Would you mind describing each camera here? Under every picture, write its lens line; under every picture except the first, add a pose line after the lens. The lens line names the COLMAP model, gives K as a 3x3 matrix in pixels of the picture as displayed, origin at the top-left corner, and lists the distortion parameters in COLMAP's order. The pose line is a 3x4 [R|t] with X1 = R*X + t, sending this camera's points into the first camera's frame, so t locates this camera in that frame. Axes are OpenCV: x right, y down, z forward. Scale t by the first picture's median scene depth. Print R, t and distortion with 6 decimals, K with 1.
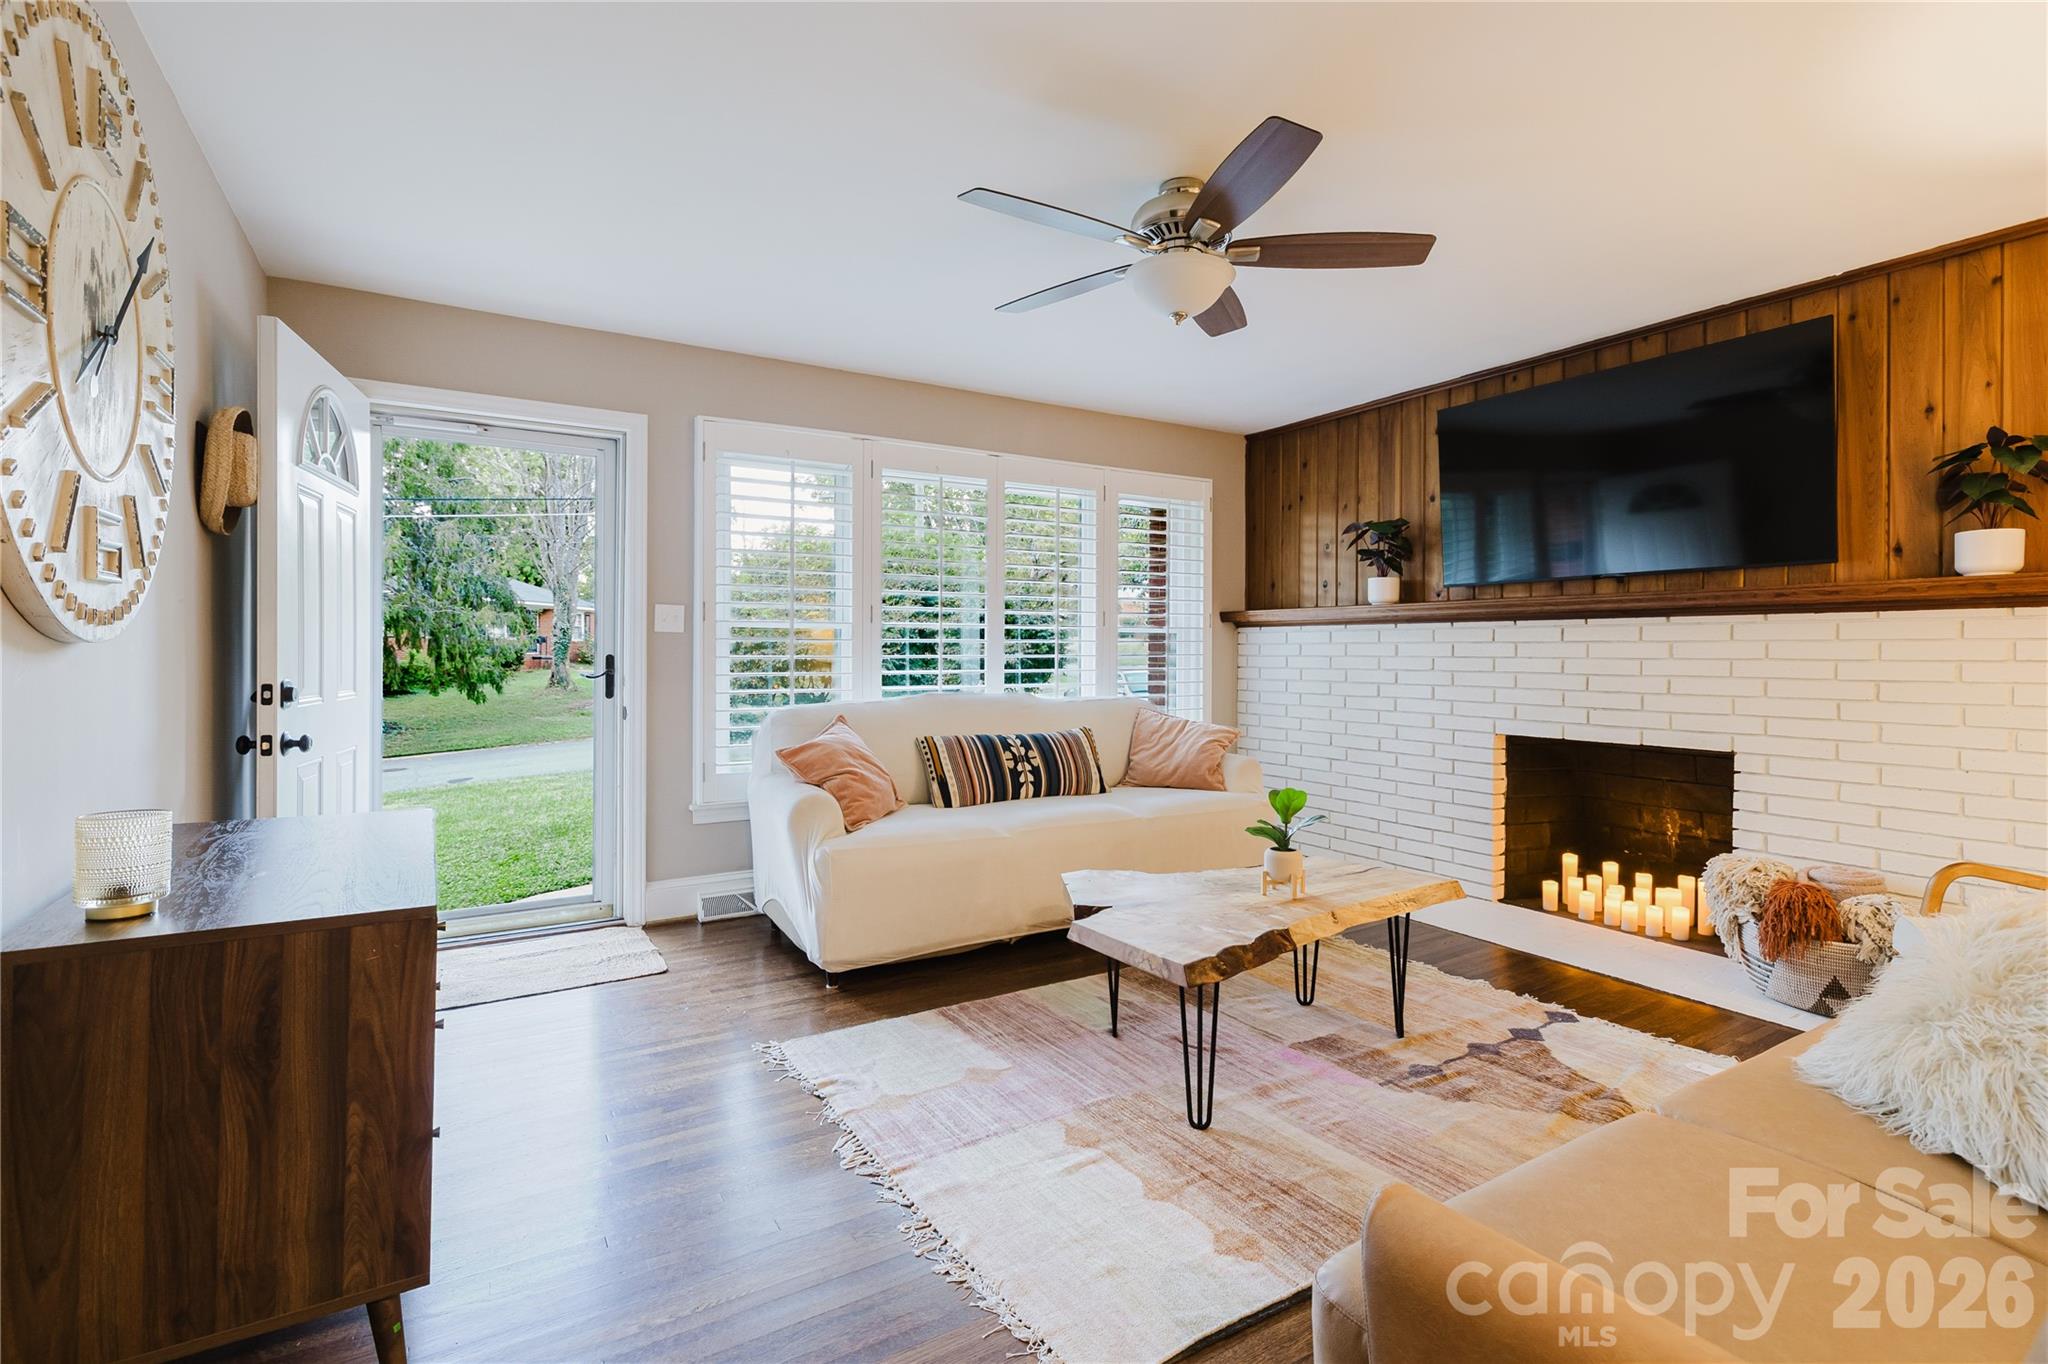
lens RADIAL K [[924.4, 0, 1028.5], [0, 924.4, 650.7], [0, 0, 1]] dist [0.000368, 0.000188]
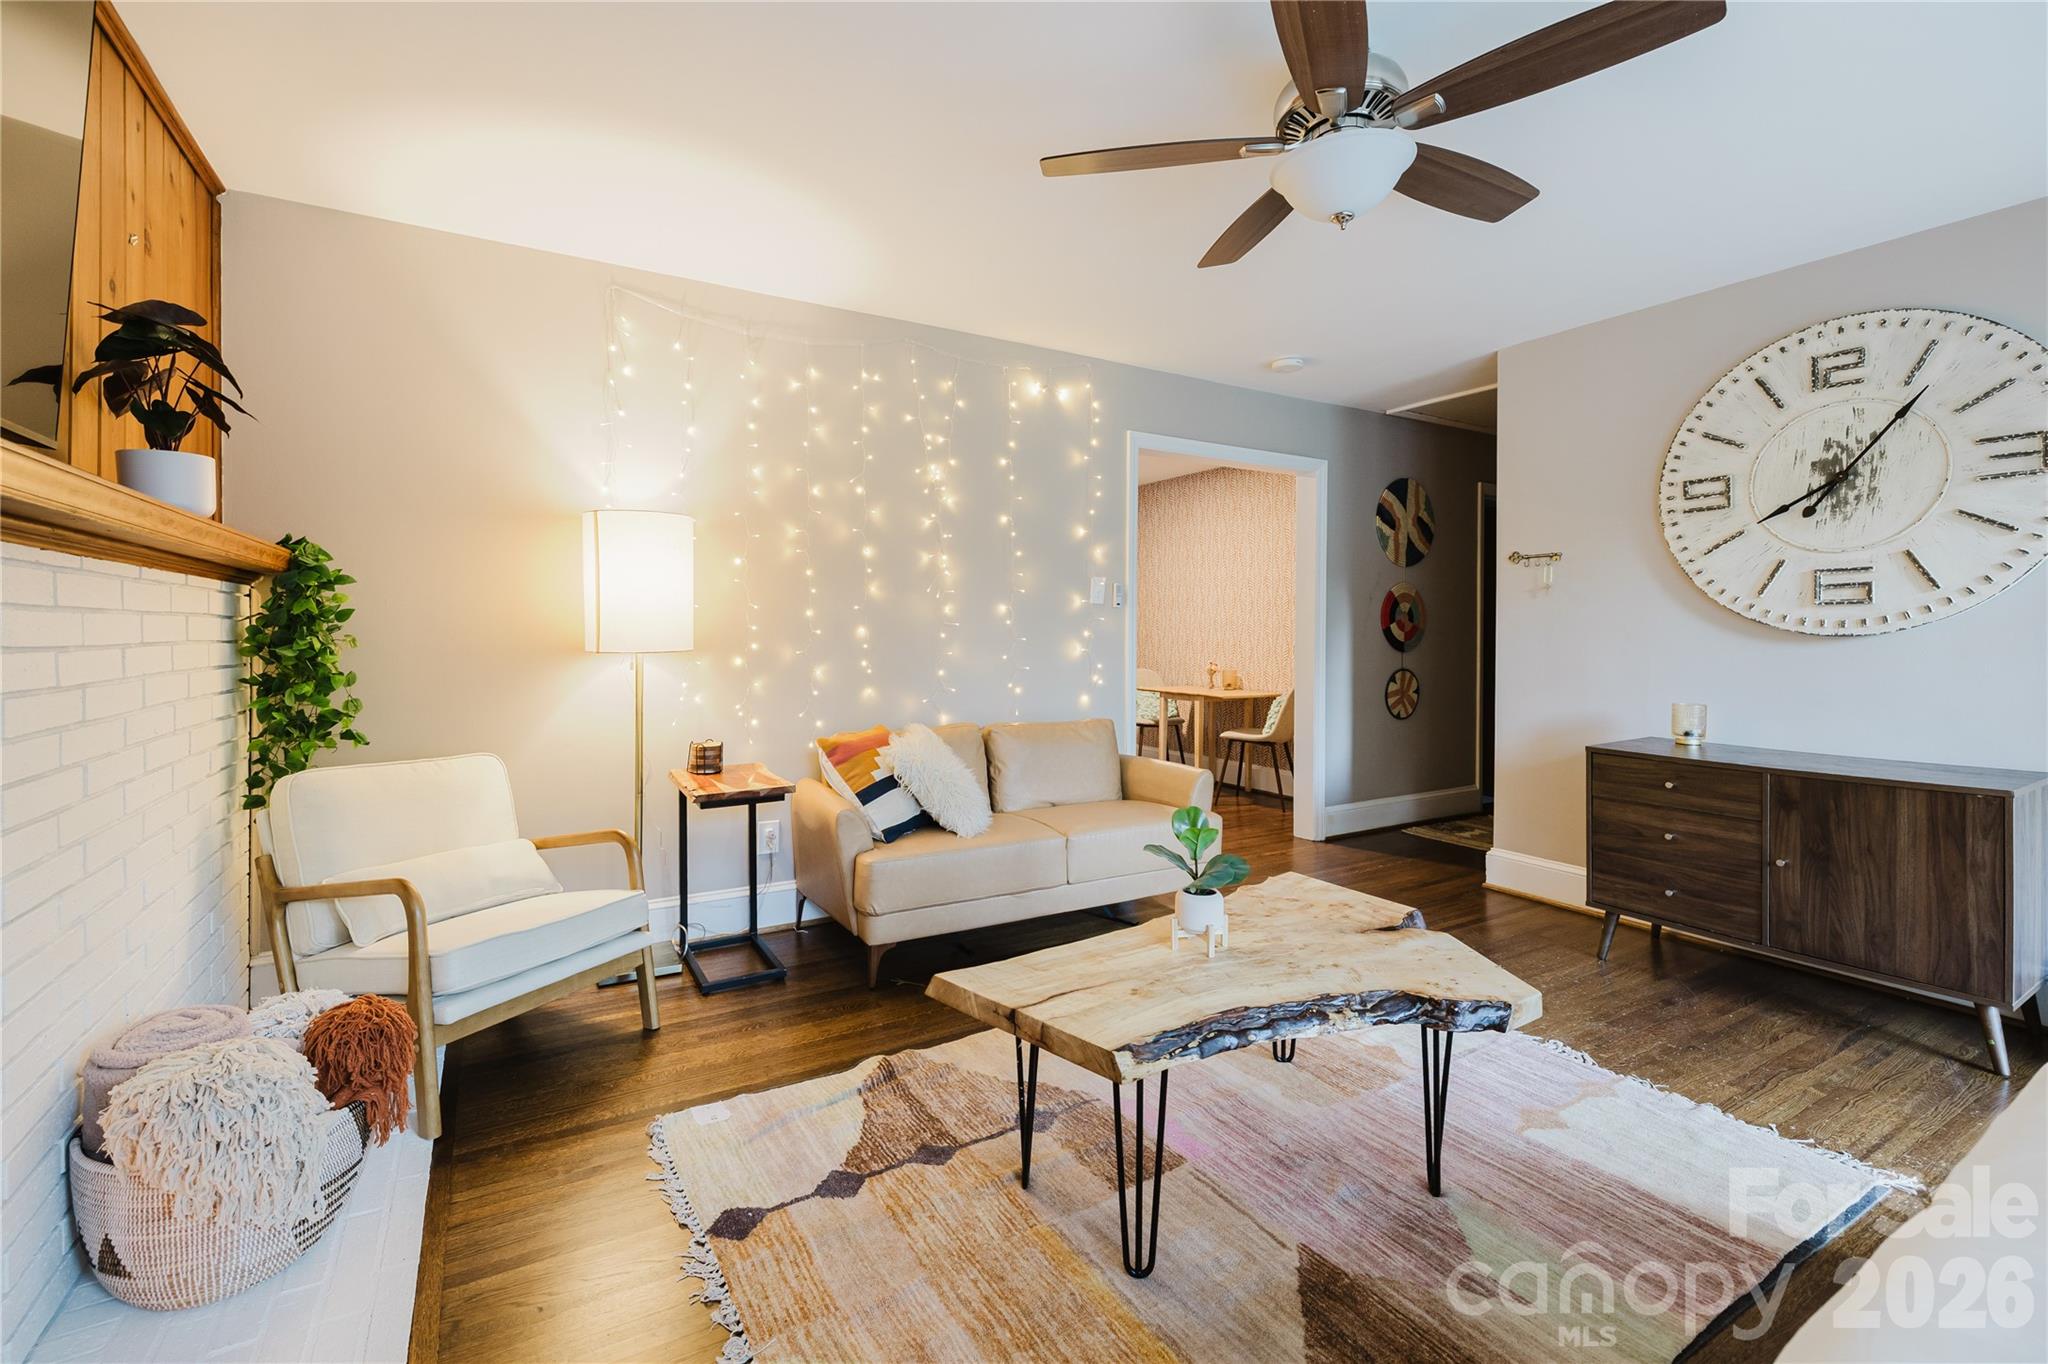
lens RADIAL K [[877.9, 0, 992.9], [0, 877.9, 645.6], [0, 0, 1]] dist [0.001021, 0.000098]
pose [[-0.998827, -0.003809, 0.048267, 0.269023], [-0.003565, 0.999980, 0.005140, 0.006802], [-0.048285, 0.004962, -0.998821, 1.119694]]
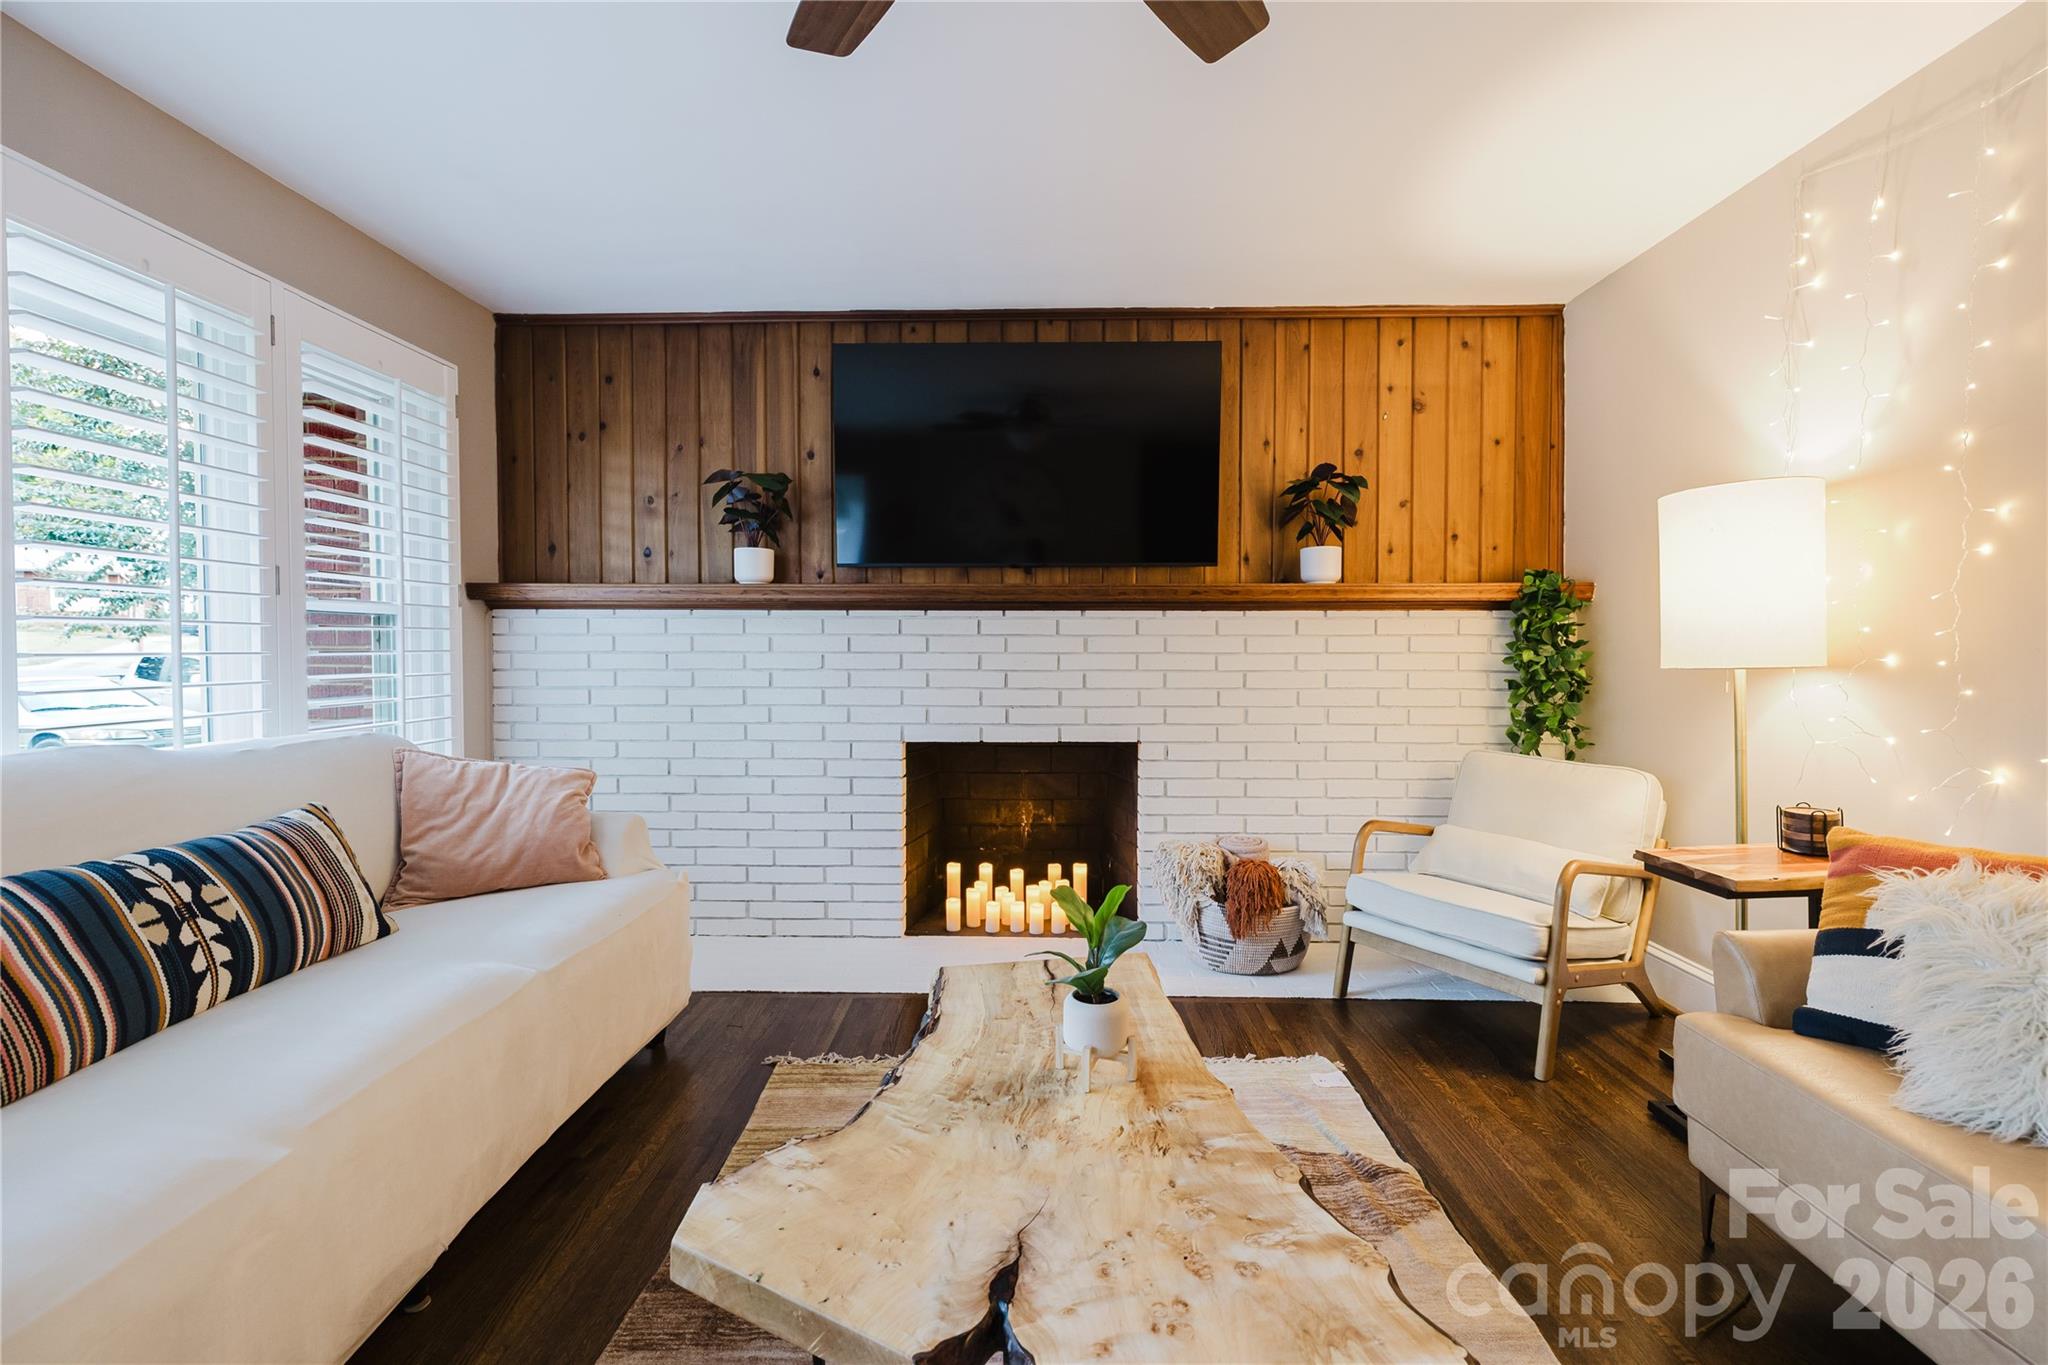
lens RADIAL K [[883.2, 0, 1011.5], [0, 883.2, 672.3], [0, 0, 1]] dist [0.001101, 0.000165]
pose [[0.549462, -0.023177, 0.835197, -0.124258], [-0.000365, 0.999608, 0.027980, 0.002579], [-0.835519, -0.015679, 0.549239, 0.479577]]
